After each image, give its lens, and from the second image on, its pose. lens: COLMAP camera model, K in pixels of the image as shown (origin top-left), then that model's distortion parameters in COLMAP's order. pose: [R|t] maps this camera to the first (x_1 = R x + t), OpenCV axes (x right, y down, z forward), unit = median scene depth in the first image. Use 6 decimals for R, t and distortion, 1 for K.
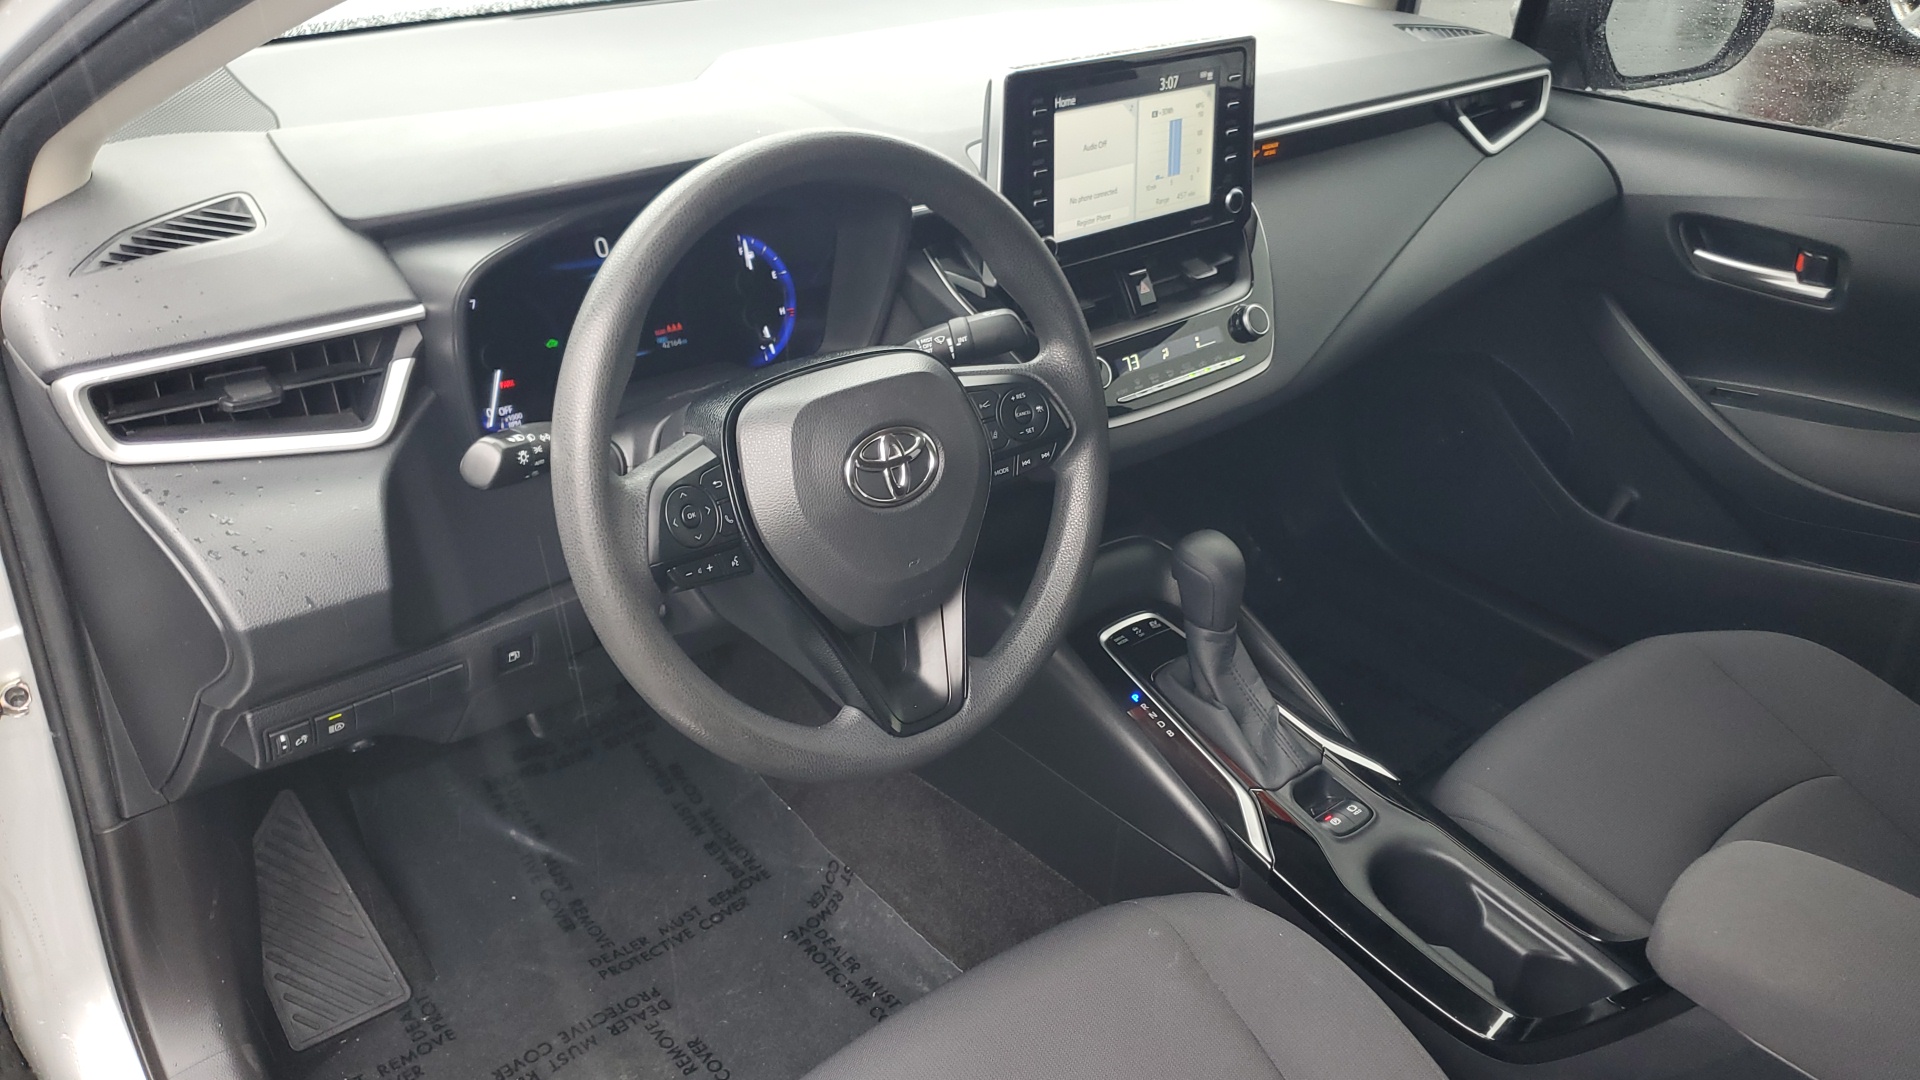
lens RADIAL K [[1454.5, 0, 931.5], [0, 1454.5, 550.6], [0, 0, 1]] dist [0.120352, -0.252573]
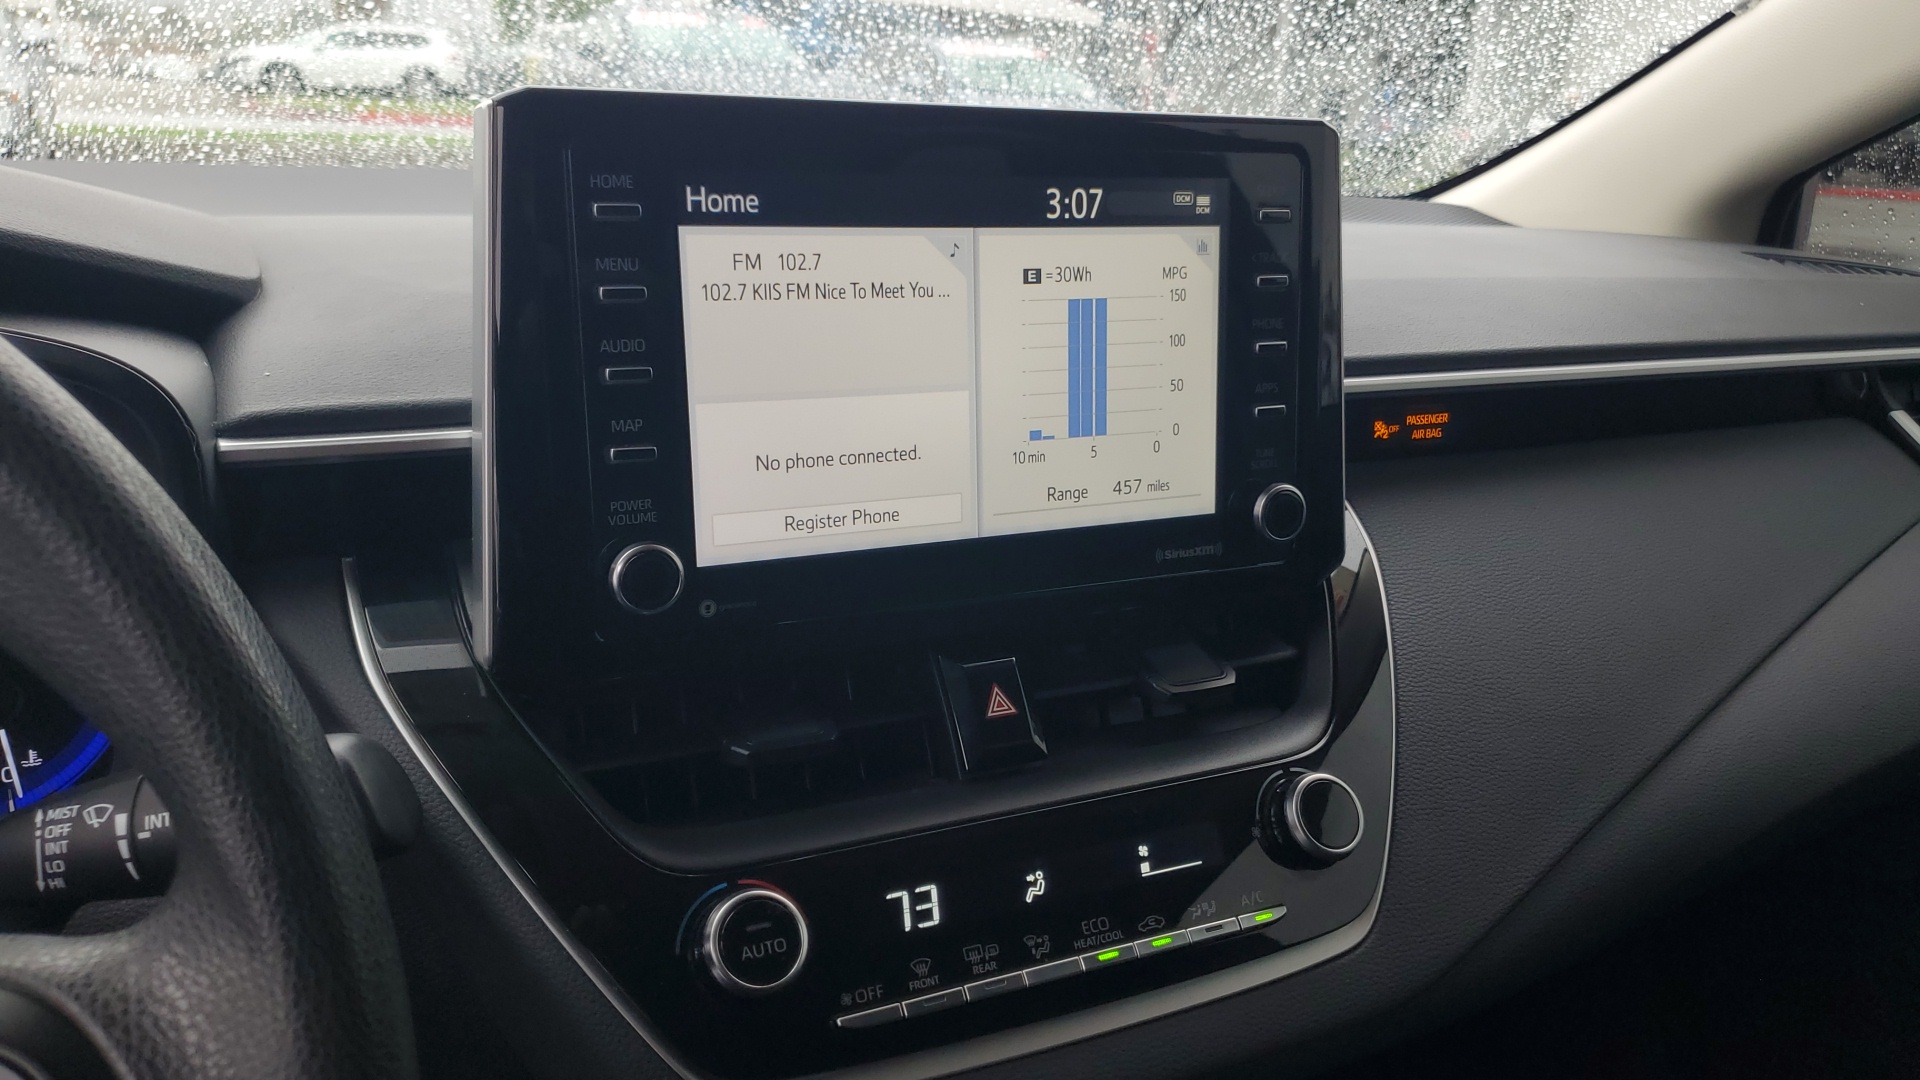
lens RADIAL K [[1454.5, 0, 931.5], [0, 1454.5, 550.6], [0, 0, 1]] dist [0.120352, -0.252573]
pose [[0.970789, 0.053718, -0.233845, 0.217012], [-0.112068, 0.963288, -0.243960, -0.124310], [0.212155, 0.263040, 0.941170, 0.631104]]
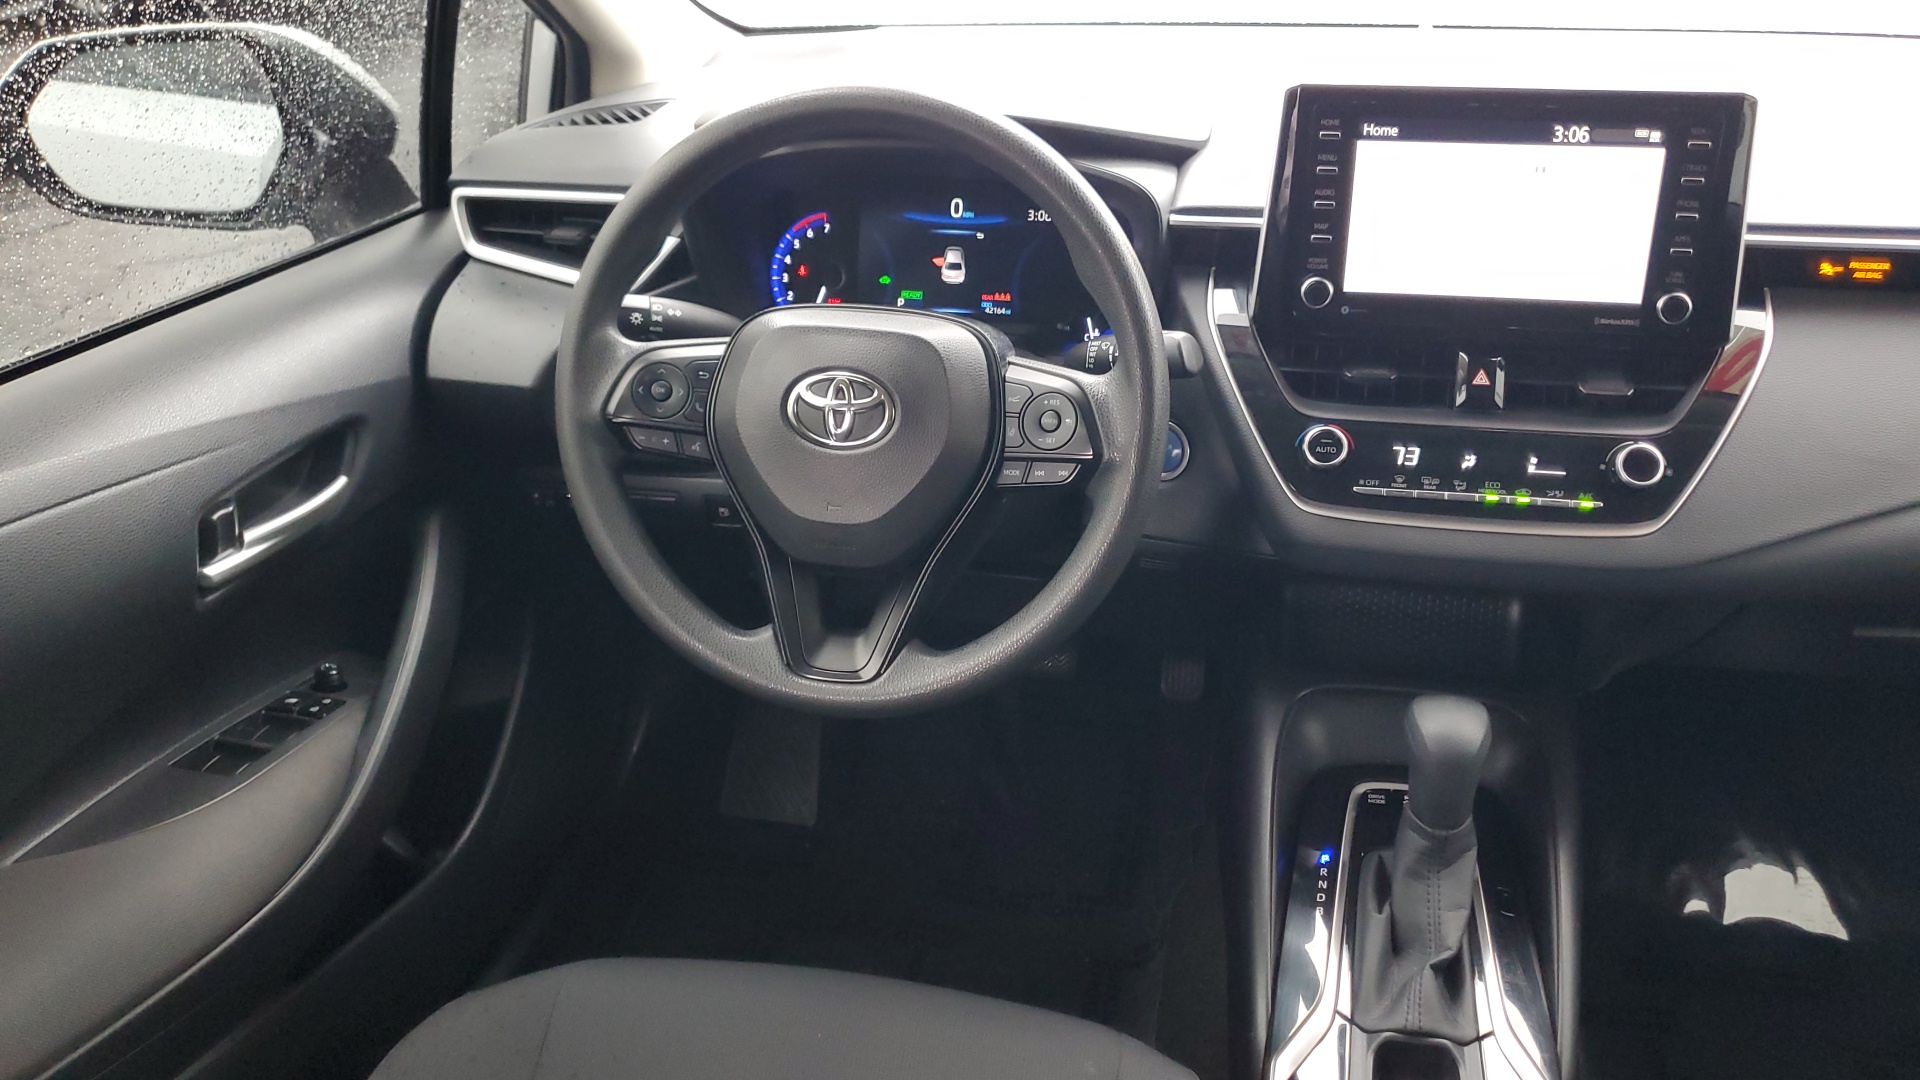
lens RADIAL K [[1539.7, 0, 960.0], [0, 1539.7, 540.0], [0, 0, 1]] dist [0.047970, -0.116417]
pose [[0.612928, 0.308408, -0.727464, 0.616221], [-0.355524, 0.929861, 0.094666, -0.077220], [0.705636, 0.200608, 0.679584, 0.246640]]
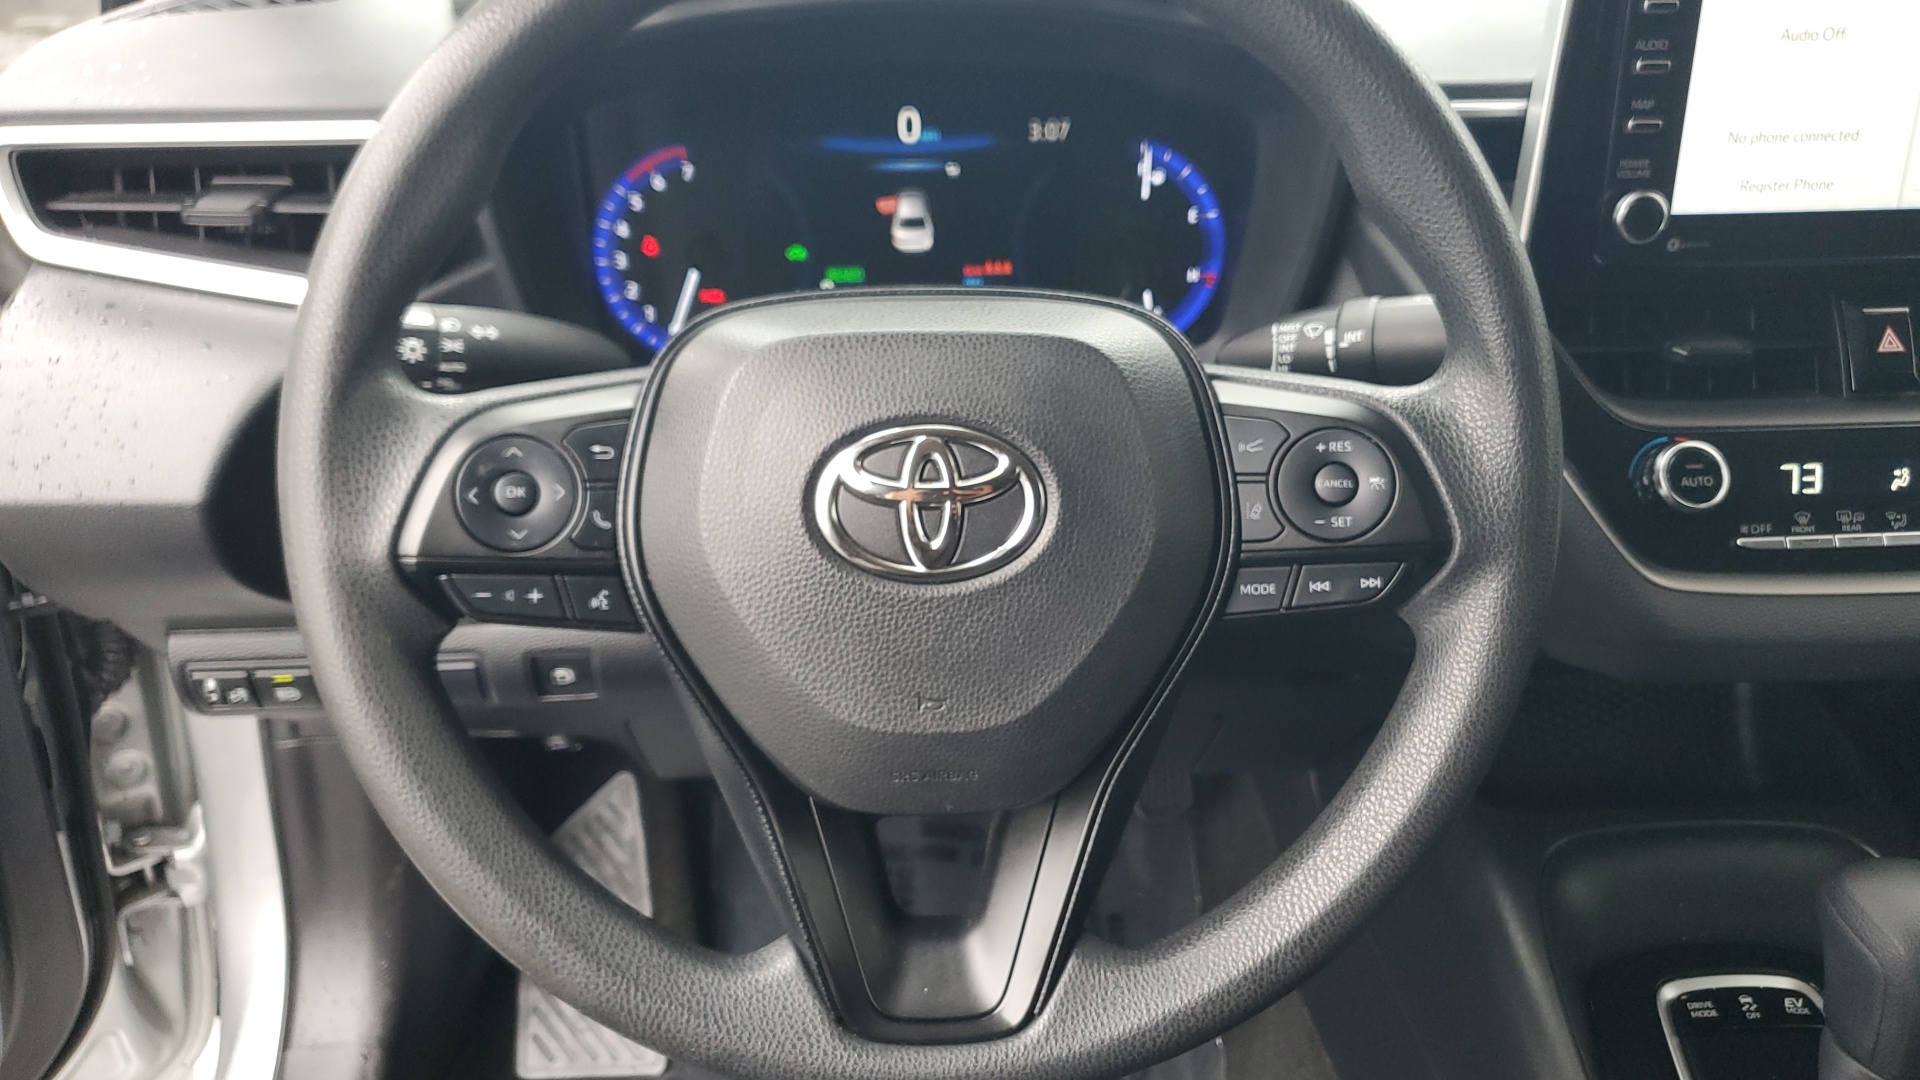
lens RADIAL K [[1533.7, 0, 965.6], [0, 1533.7, 535.2], [0, 0, 1]] dist [0.005214, 0.003622]
pose [[0.802783, 0.233180, -0.548787, 0.196125], [-0.268439, 0.963154, 0.016564, -0.043025], [0.532429, 0.134018, 0.835798, 0.416858]]
